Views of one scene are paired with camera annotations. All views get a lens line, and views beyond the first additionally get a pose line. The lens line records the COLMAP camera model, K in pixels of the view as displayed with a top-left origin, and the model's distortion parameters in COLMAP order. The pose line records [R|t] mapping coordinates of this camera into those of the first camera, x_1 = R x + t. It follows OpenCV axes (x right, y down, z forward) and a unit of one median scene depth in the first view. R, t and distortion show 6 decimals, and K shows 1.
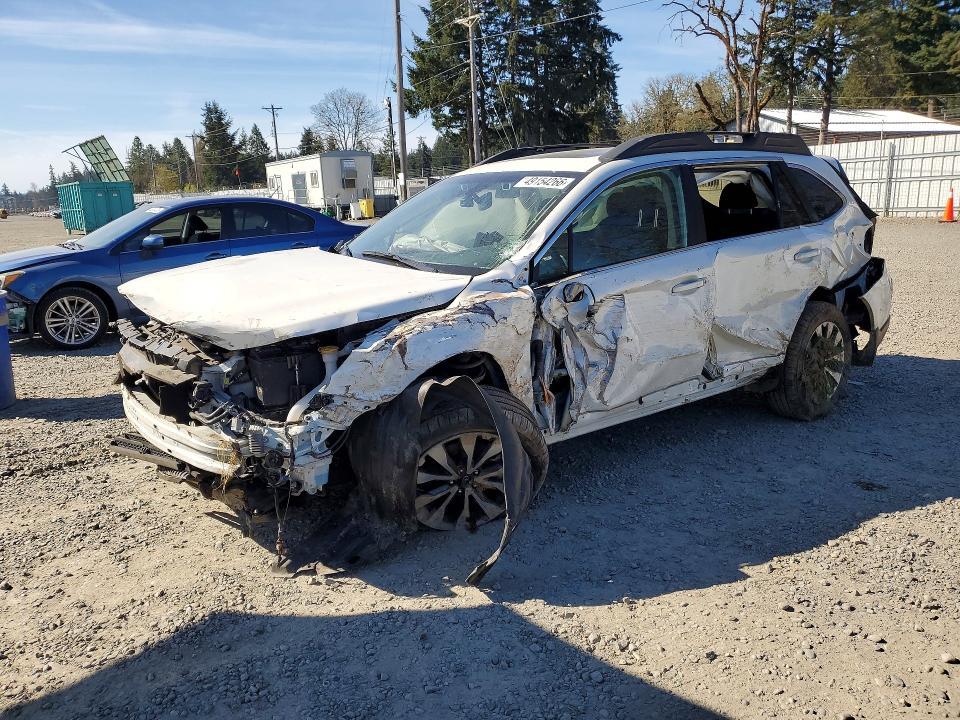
lens RADIAL K [[771.7, 0, 480.0], [0, 771.7, 360.0], [0, 0, 1]] dist [-0.000561, -0.003512]
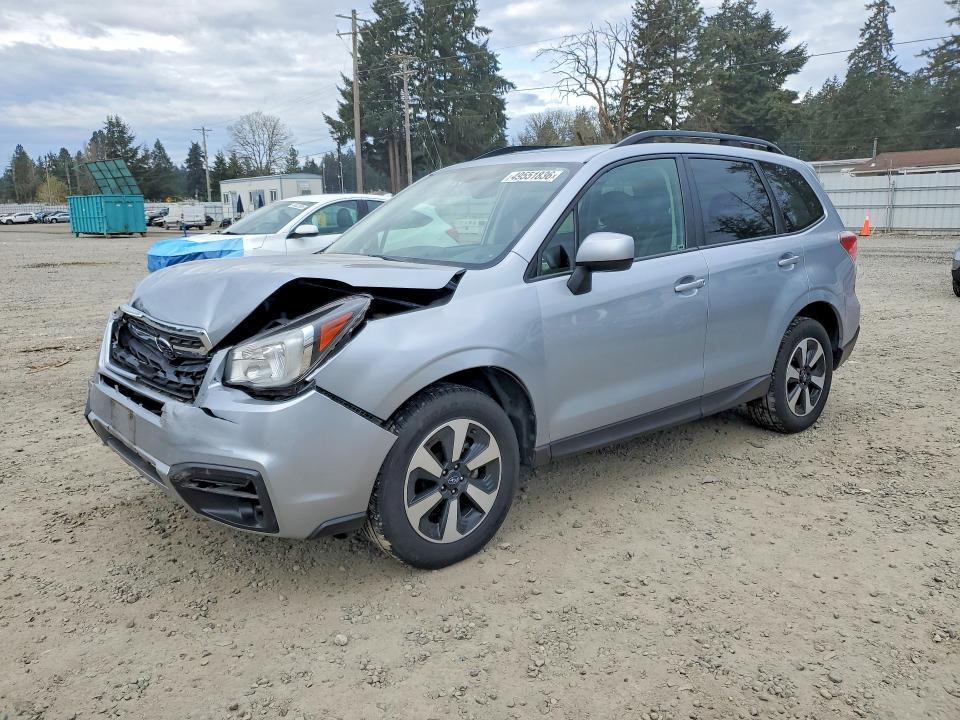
lens RADIAL K [[771.7, 0, 480.0], [0, 771.7, 360.0], [0, 0, 1]] dist [-0.000561, -0.003512]
pose [[0.988089, -0.006725, 0.153734, -0.062975], [0.010377, 0.999682, -0.022966, 0.043233], [-0.153531, 0.024287, 0.987845, -0.189242]]
